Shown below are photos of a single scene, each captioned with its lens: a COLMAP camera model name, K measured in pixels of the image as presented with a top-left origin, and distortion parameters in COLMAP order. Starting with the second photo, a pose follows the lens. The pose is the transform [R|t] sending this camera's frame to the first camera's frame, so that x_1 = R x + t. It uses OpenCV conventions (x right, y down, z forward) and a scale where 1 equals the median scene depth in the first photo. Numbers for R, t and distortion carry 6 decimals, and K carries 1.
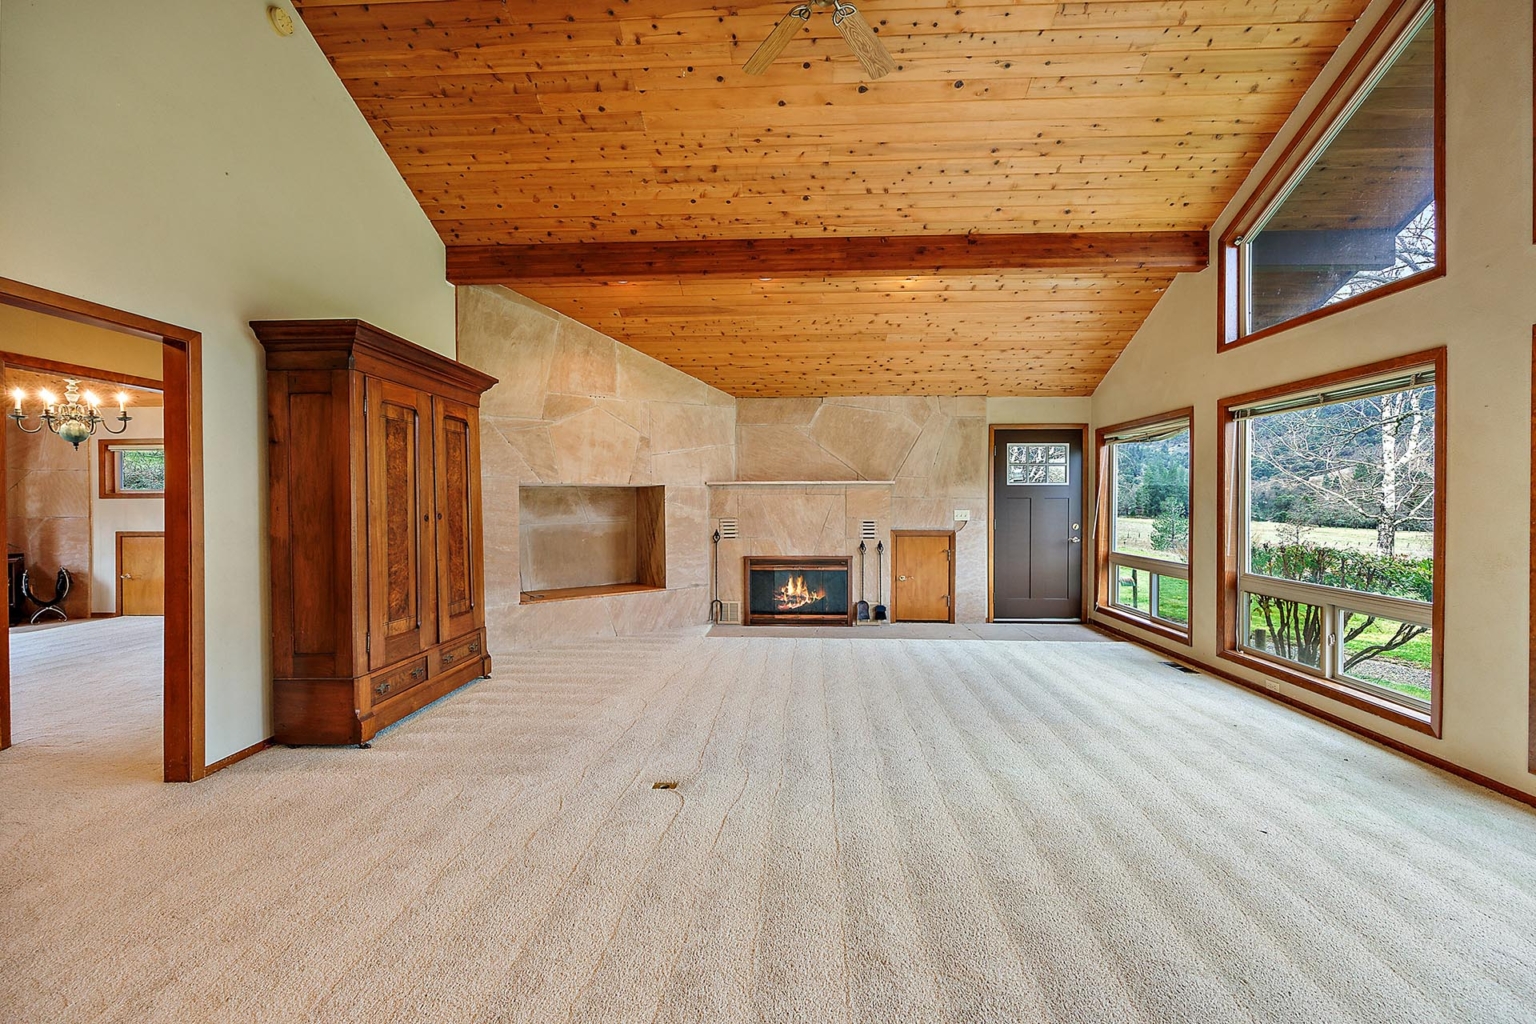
lens RADIAL K [[622.3, 0, 768.0], [0, 622.3, 512.0], [0, 0, 1]] dist [-0.000176, 0.000040]
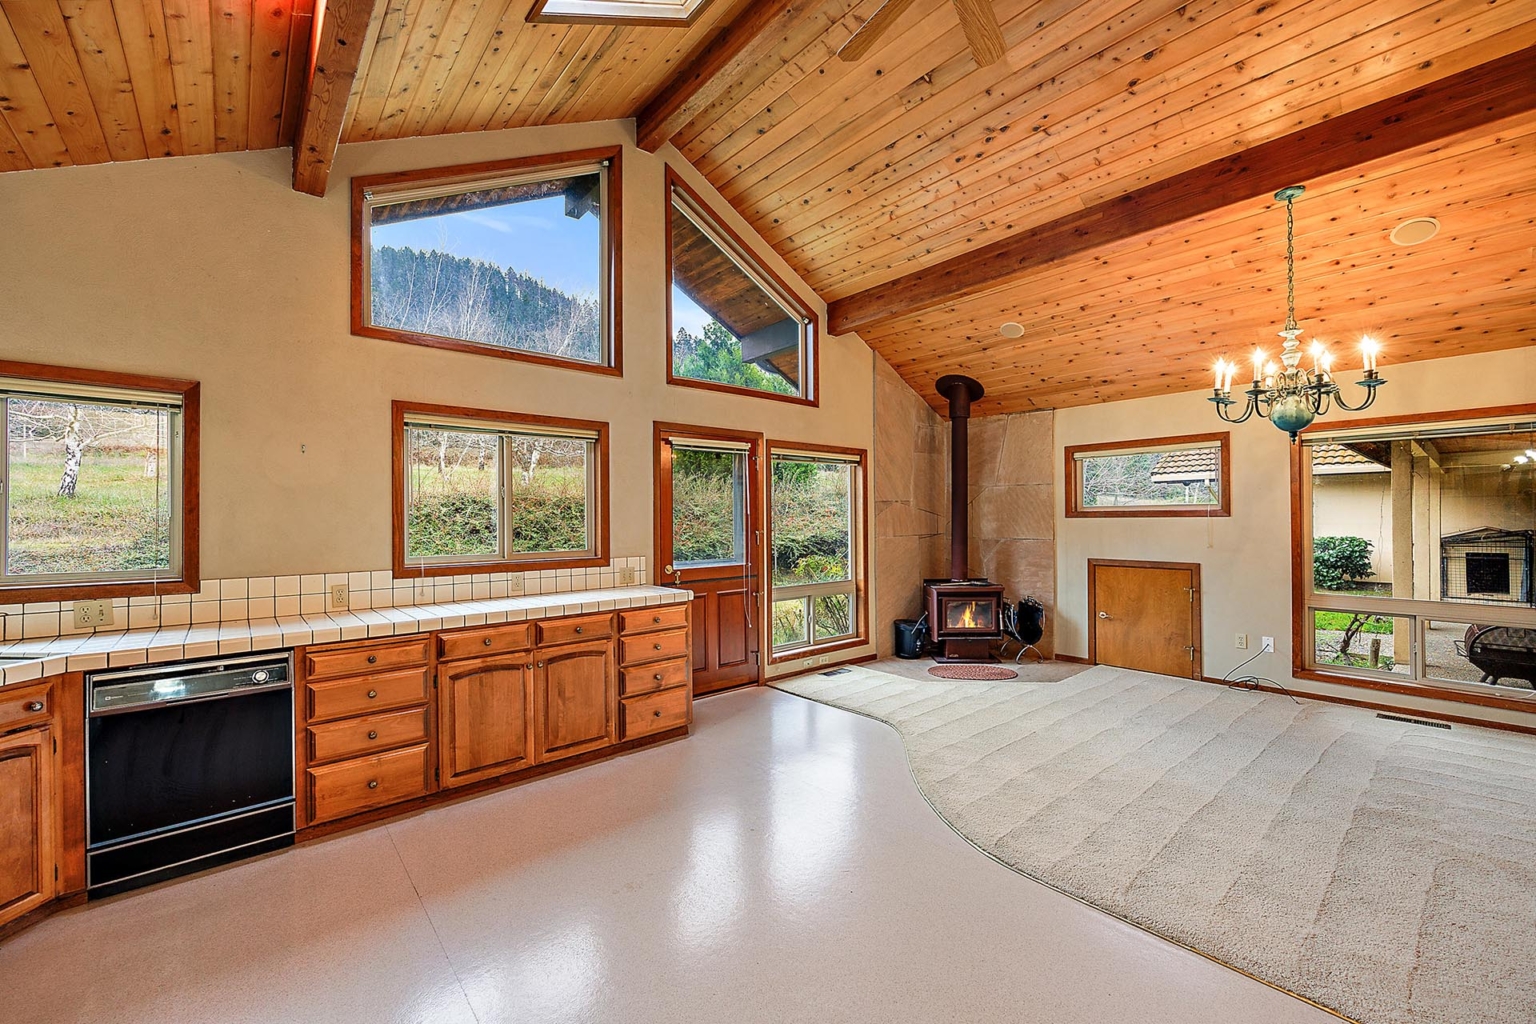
lens RADIAL K [[613.5, 0, 768.0], [0, 613.5, 512.0], [0, 0, 1]] dist [-0.000783, 0.000165]
pose [[0.689707, -0.008736, -0.724036, -0.756581], [-0.006112, 0.999821, -0.017886, -0.011903], [0.724063, 0.016761, 0.689530, 0.149843]]
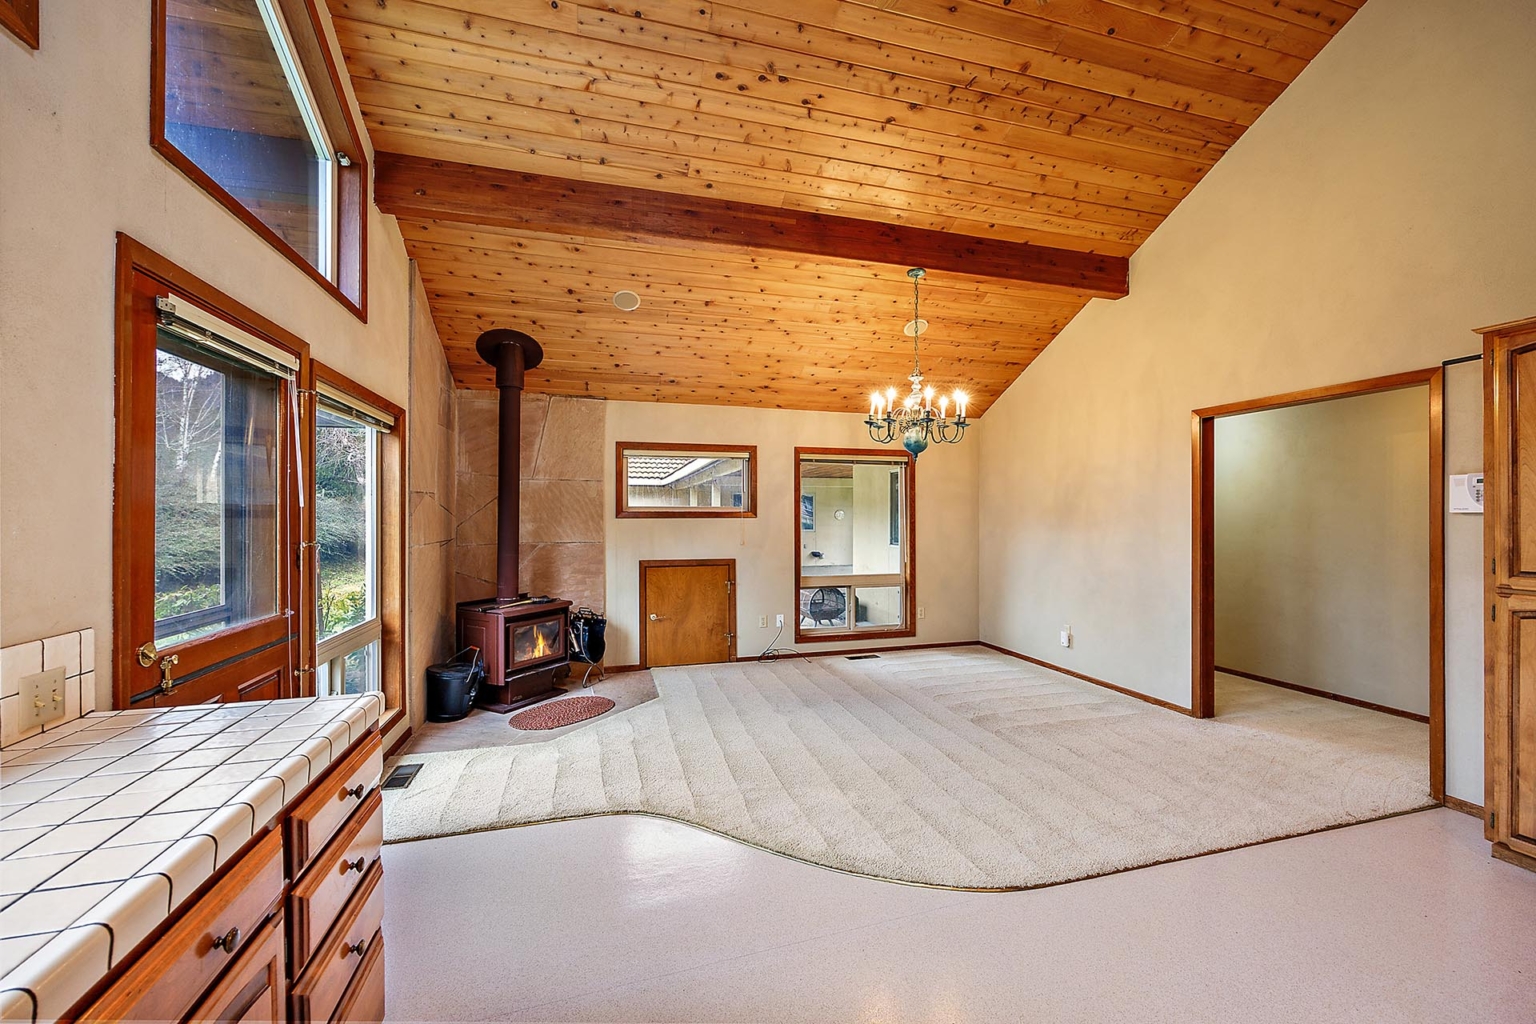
lens RADIAL K [[613.5, 0, 768.0], [0, 613.5, 512.0], [0, 0, 1]] dist [-0.000783, 0.000165]
pose [[0.948402, 0.005011, 0.317029, -1.137436], [0.002406, 0.999733, -0.022997, -0.010966], [-0.317060, 0.022573, 0.948137, 0.219565]]
